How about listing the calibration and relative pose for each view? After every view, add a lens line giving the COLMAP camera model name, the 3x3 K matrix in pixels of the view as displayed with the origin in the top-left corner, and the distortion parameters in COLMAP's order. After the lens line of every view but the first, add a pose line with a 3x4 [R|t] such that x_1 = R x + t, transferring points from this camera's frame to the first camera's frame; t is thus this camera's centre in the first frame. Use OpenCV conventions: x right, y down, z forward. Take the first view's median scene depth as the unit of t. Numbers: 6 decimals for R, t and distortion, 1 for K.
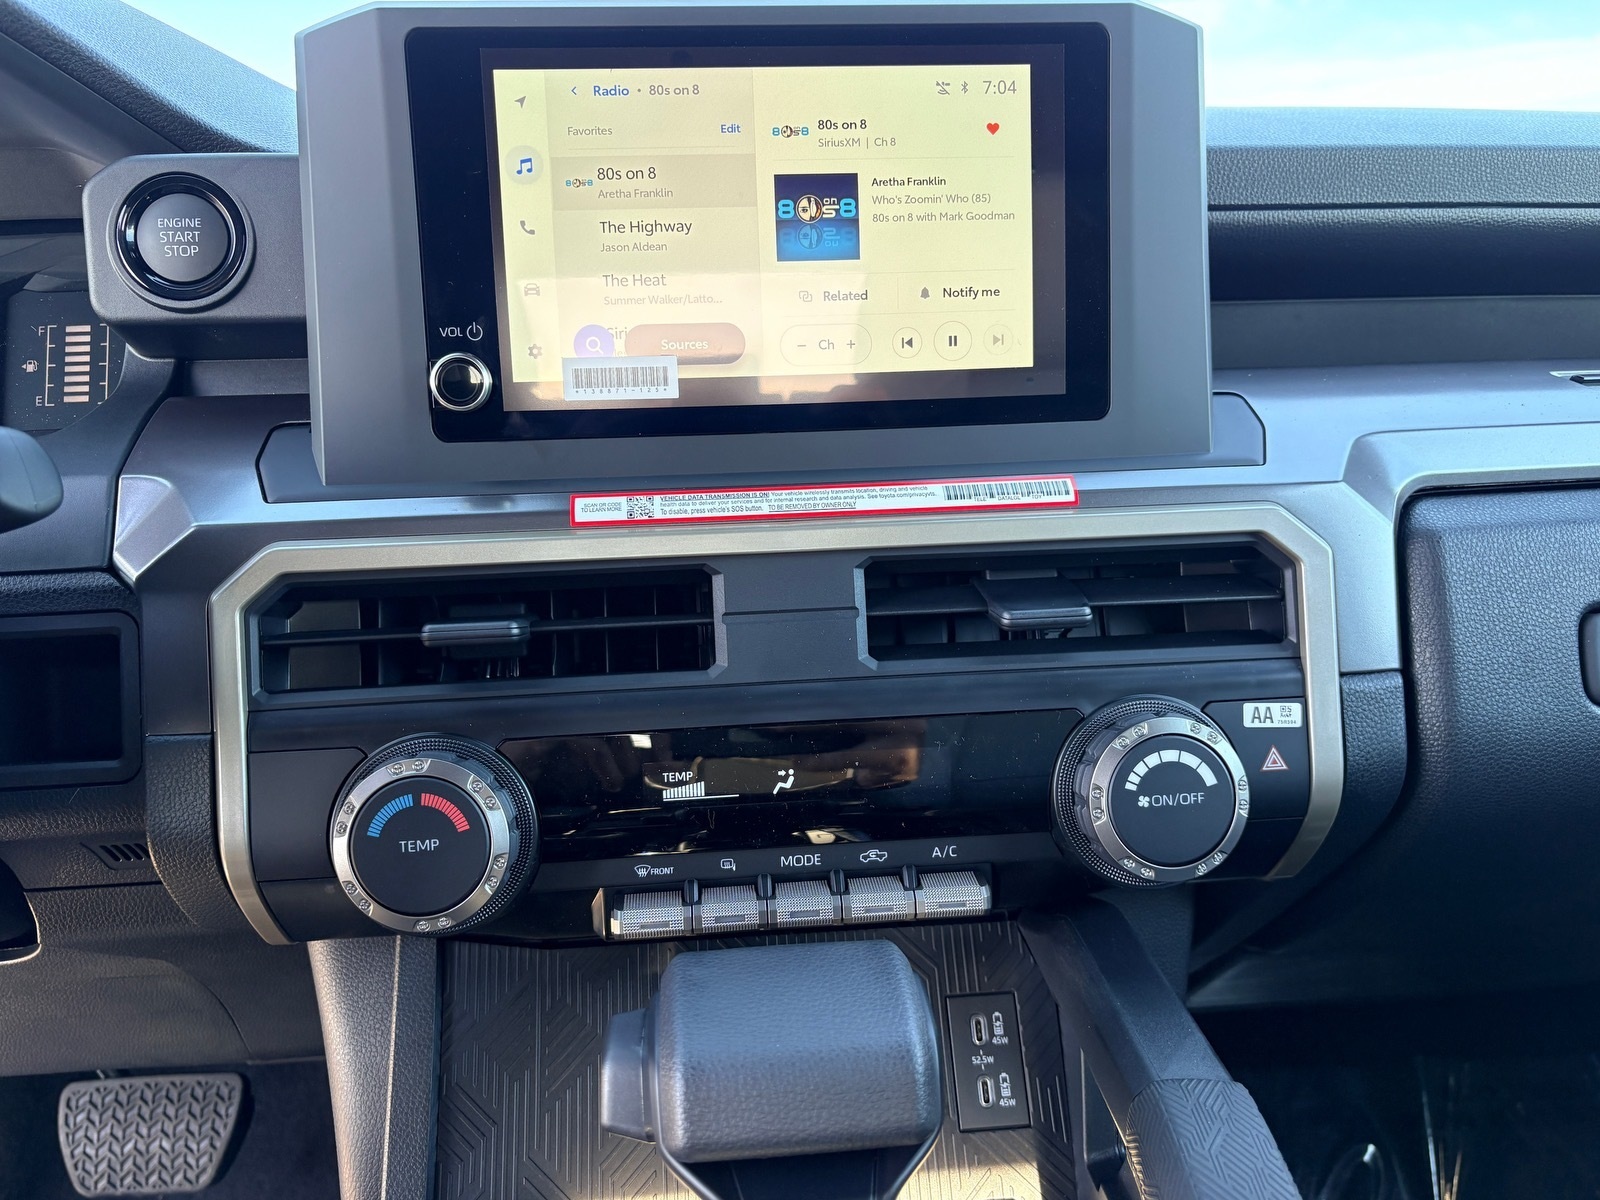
lens RADIAL K [[1221.0, 0, 795.0], [0, 1221.0, 609.8], [0, 0, 1]] dist [0.012286, -0.022949]
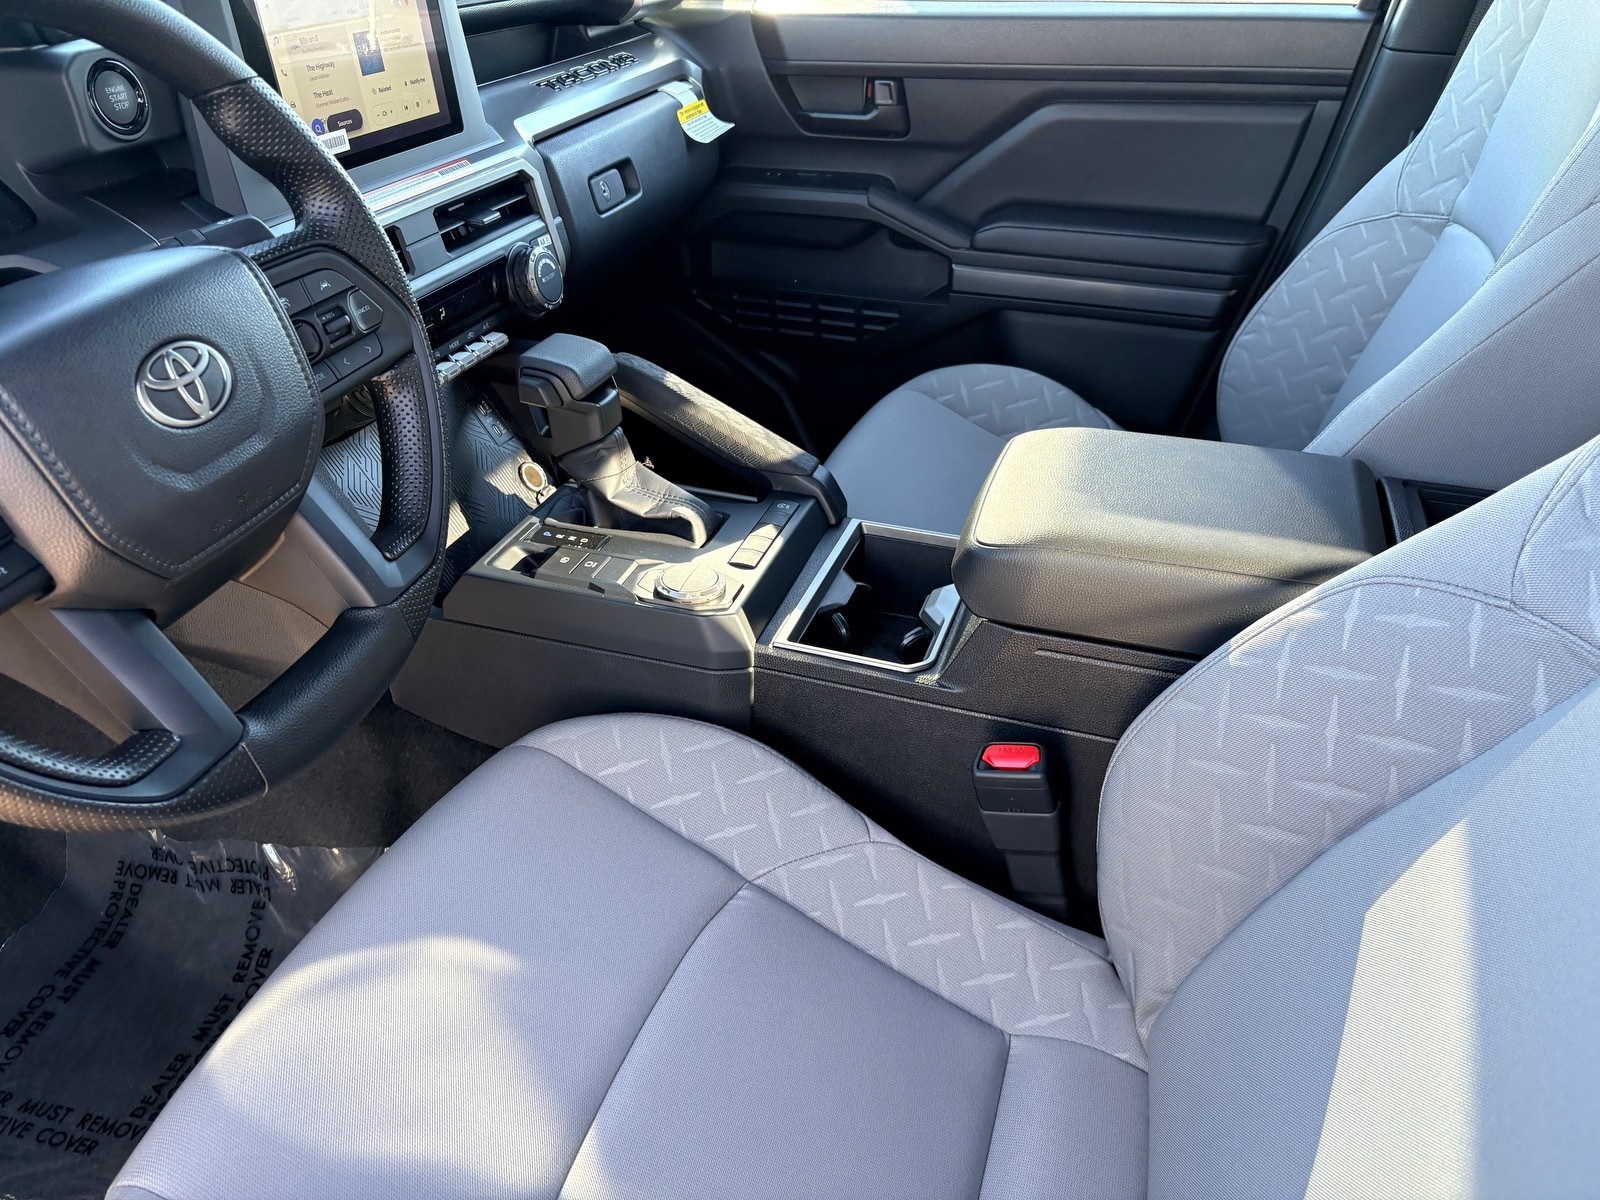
lens RADIAL K [[1213.6, 0, 807.6], [0, 1213.6, 606.2], [0, 0, 1]] dist [0.016902, -0.004629]
pose [[0.390417, -0.455826, 0.799874, -1.874787], [0.192516, 0.890039, 0.413242, -0.191086], [-0.900285, -0.007348, 0.435240, -0.664776]]
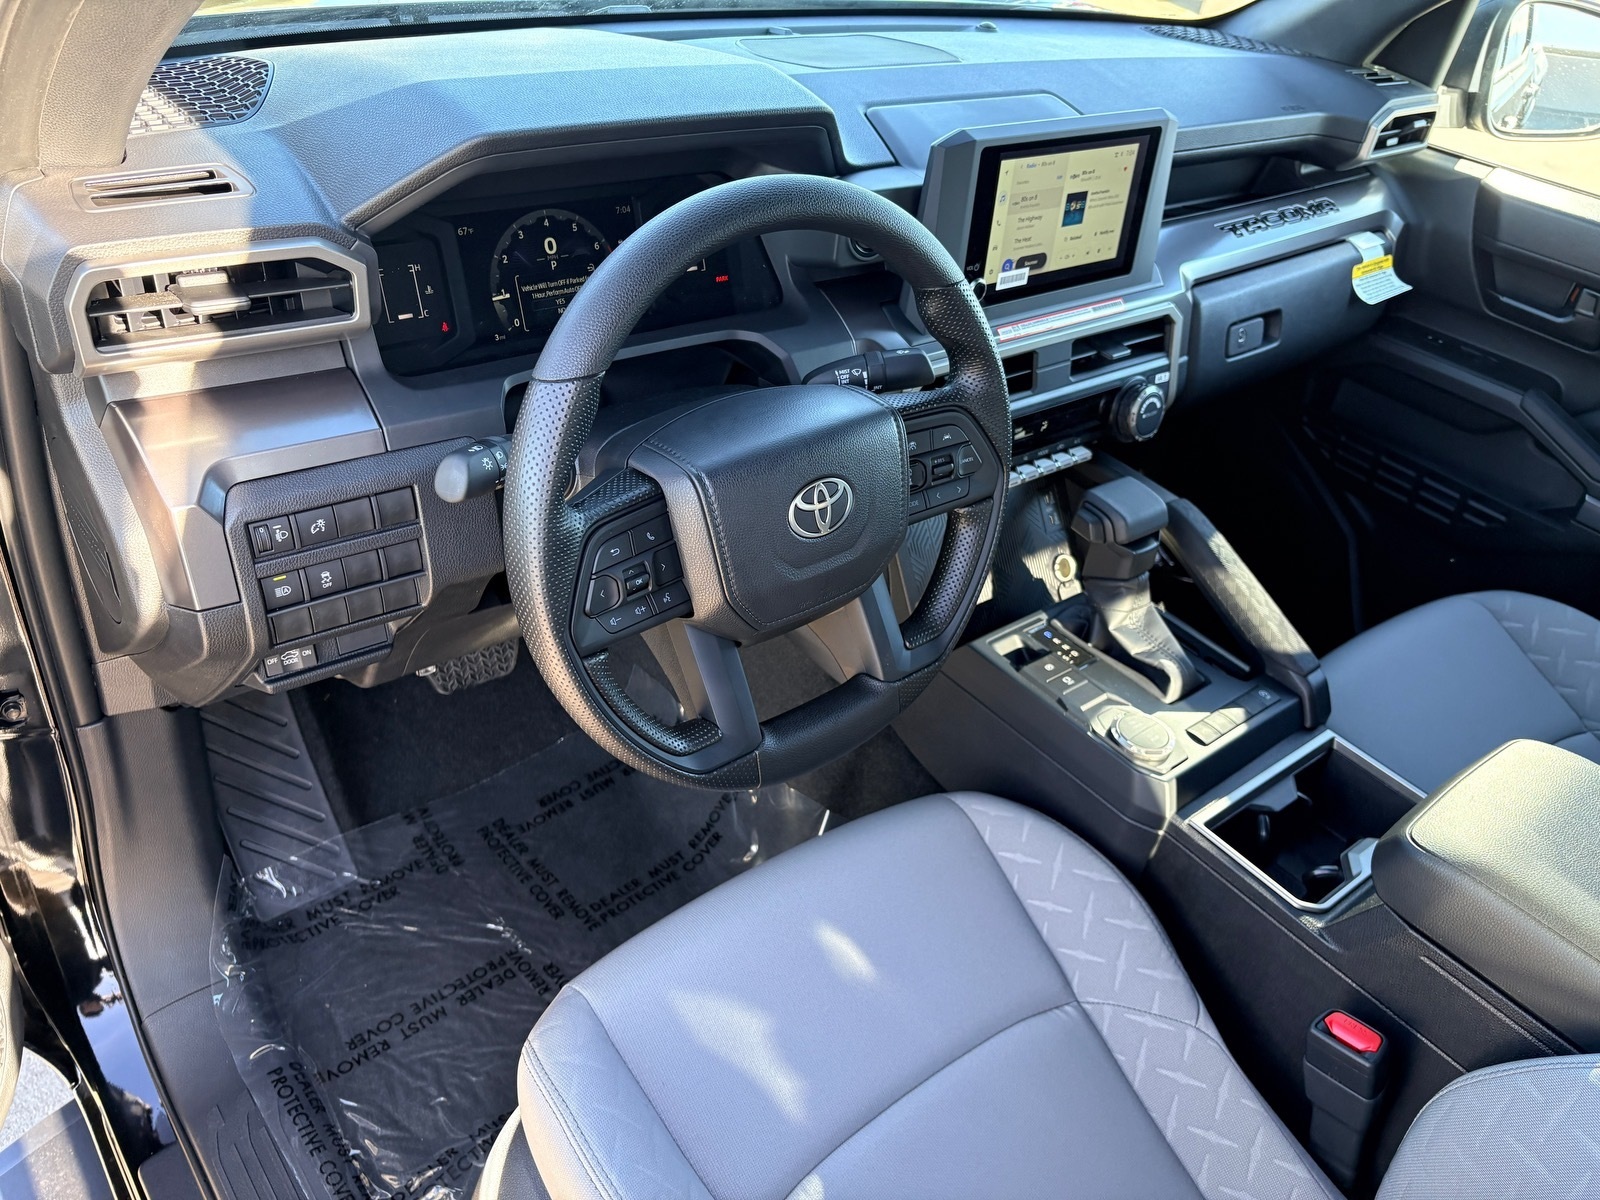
lens RADIAL K [[1221.0, 0, 795.0], [0, 1221.0, 609.8], [0, 0, 1]] dist [0.012286, -0.022949]
pose [[0.825314, -0.222351, 0.519054, -1.989330], [-0.013012, 0.911477, 0.411145, -0.601927], [-0.564524, -0.346078, 0.749361, -0.884985]]
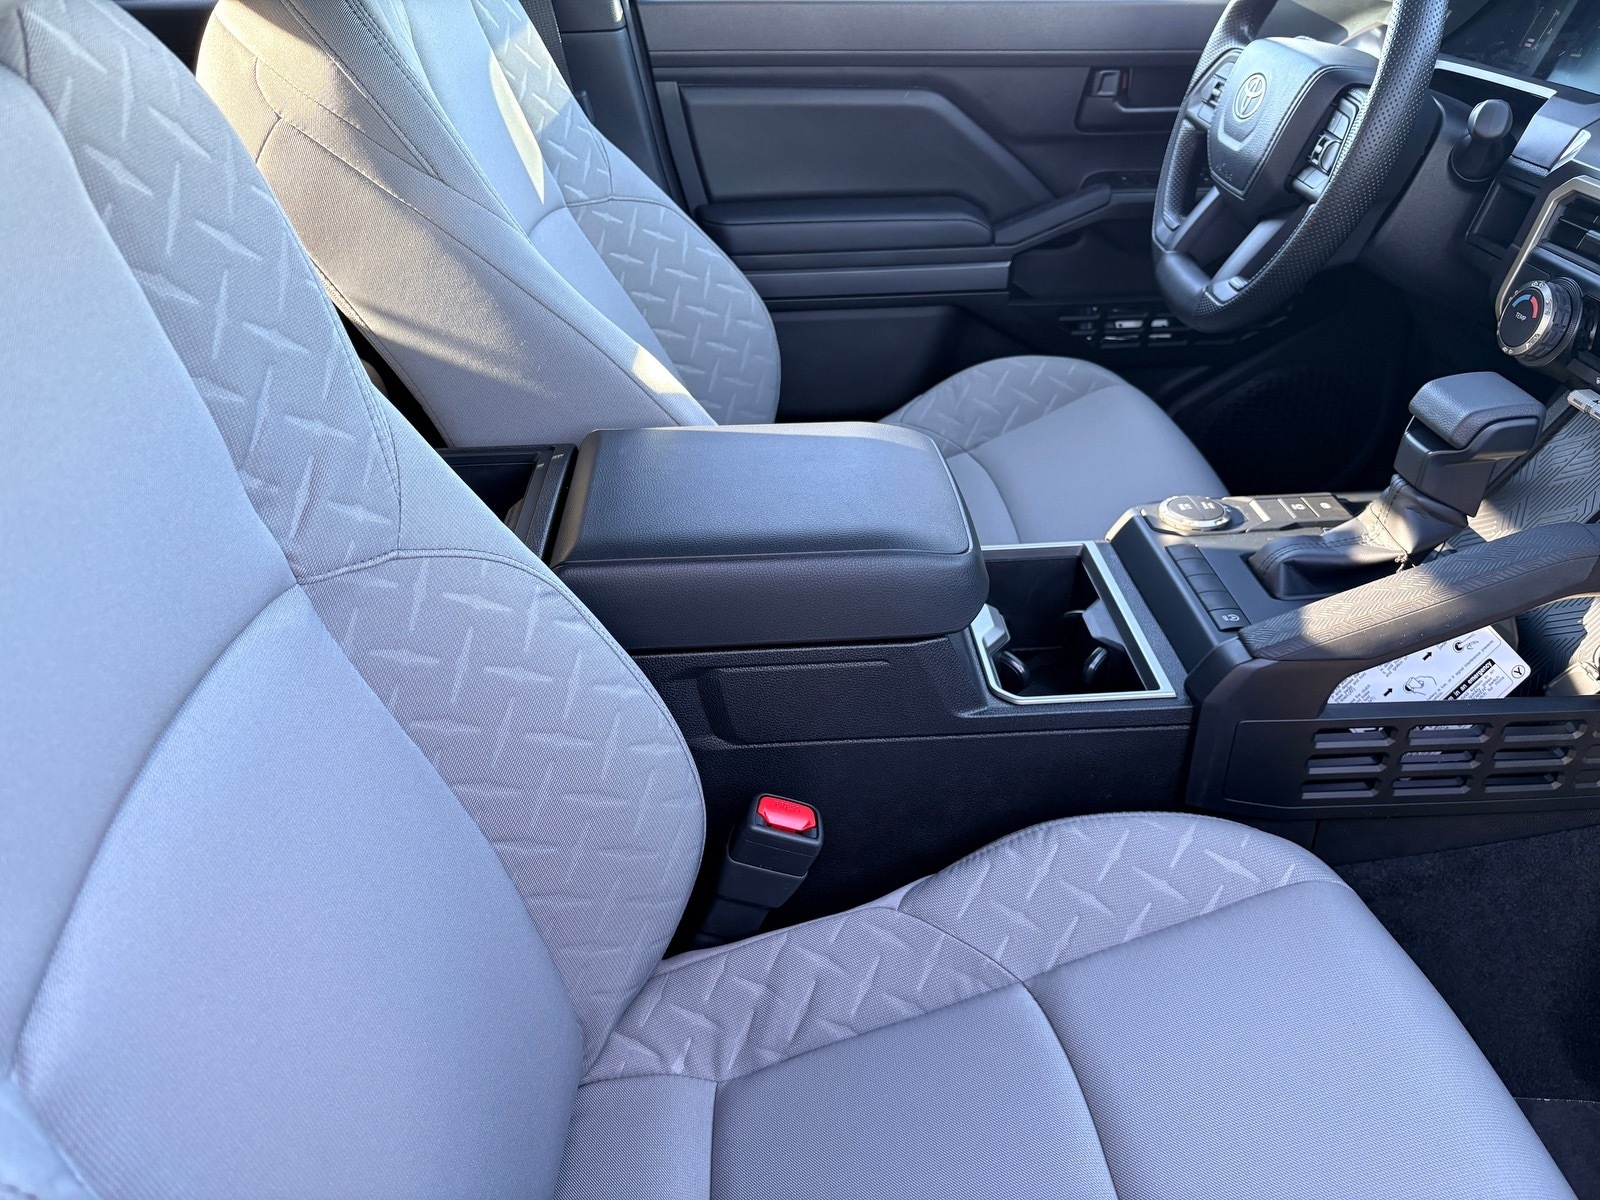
lens RADIAL K [[1213.6, 0, 807.6], [0, 1213.6, 606.2], [0, 0, 1]] dist [0.016902, -0.004629]
pose [[-0.046828, 0.537007, -0.842277, 1.854506], [-0.222397, 0.816433, 0.532895, -0.275916], [0.973831, 0.212274, 0.081197, -0.374252]]
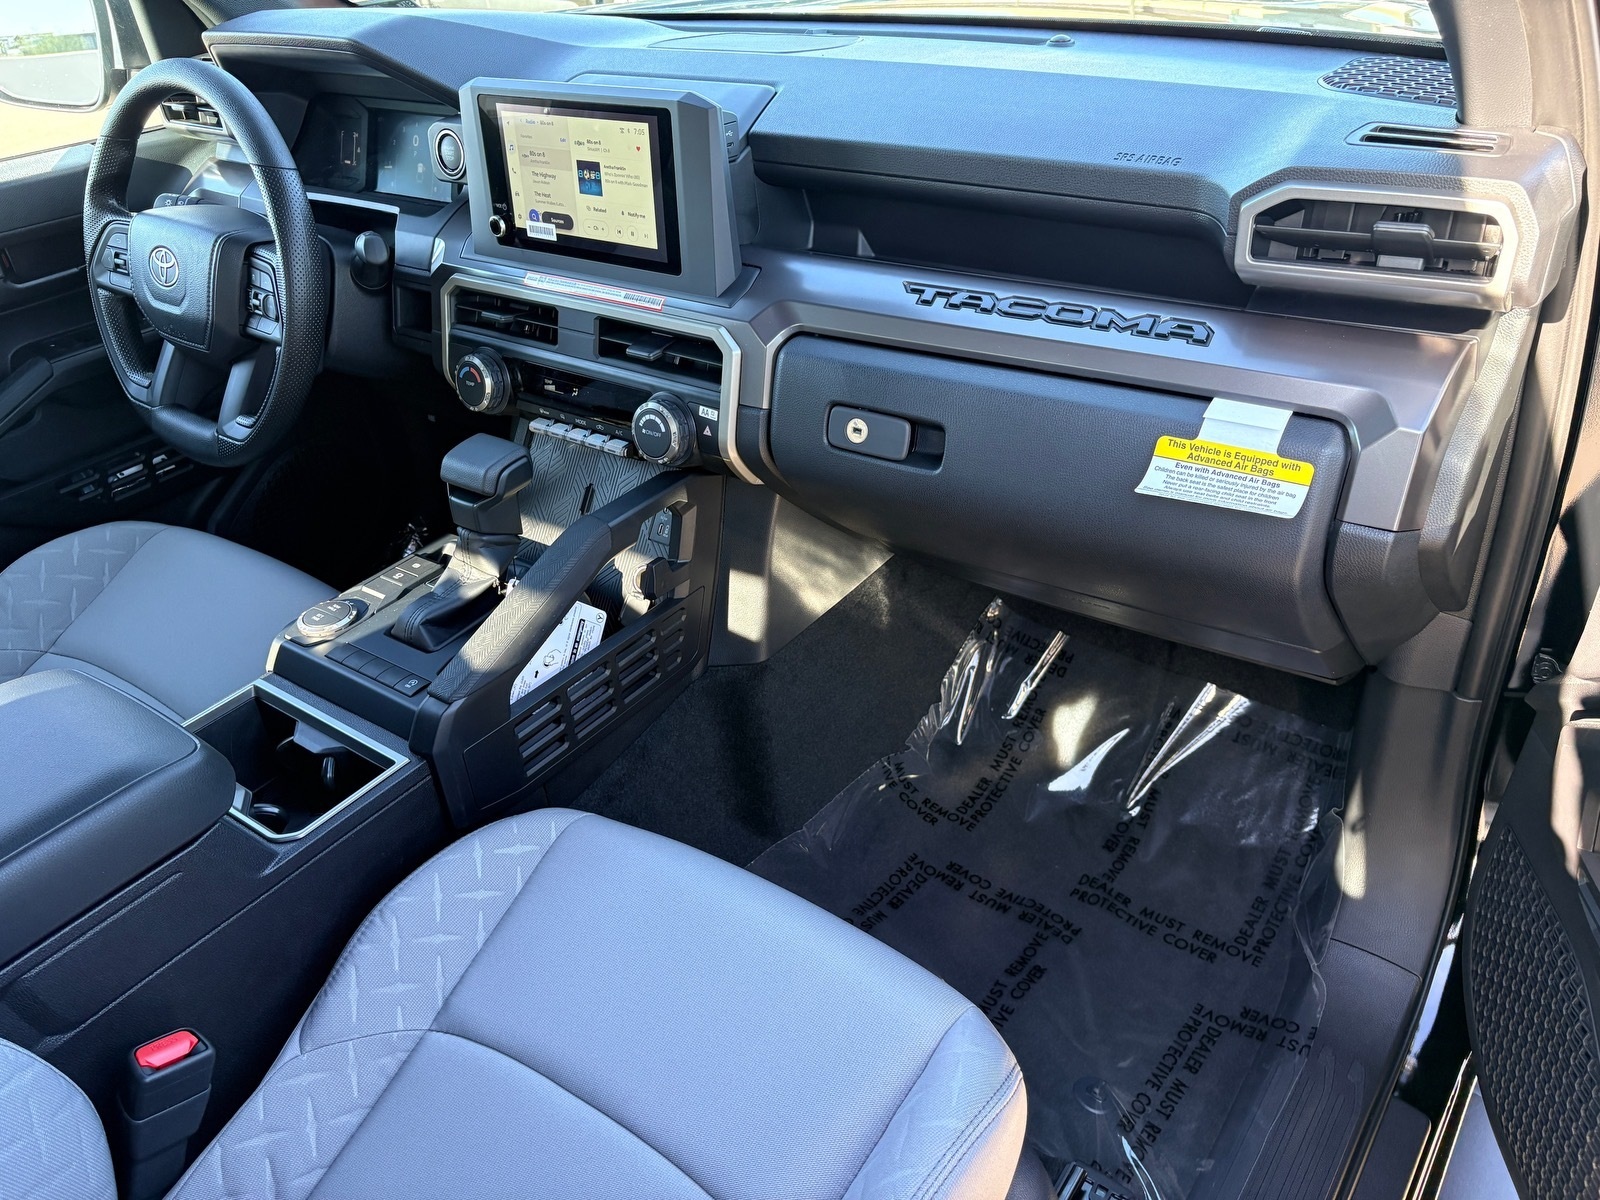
lens RADIAL K [[1221.0, 0, 795.0], [0, 1221.0, 609.8], [0, 0, 1]] dist [0.012286, -0.022949]
pose [[0.743450, 0.337632, -0.577310, 2.122991], [-0.104883, 0.911393, 0.397949, -0.561421], [0.660516, -0.235305, 0.712987, -0.754983]]
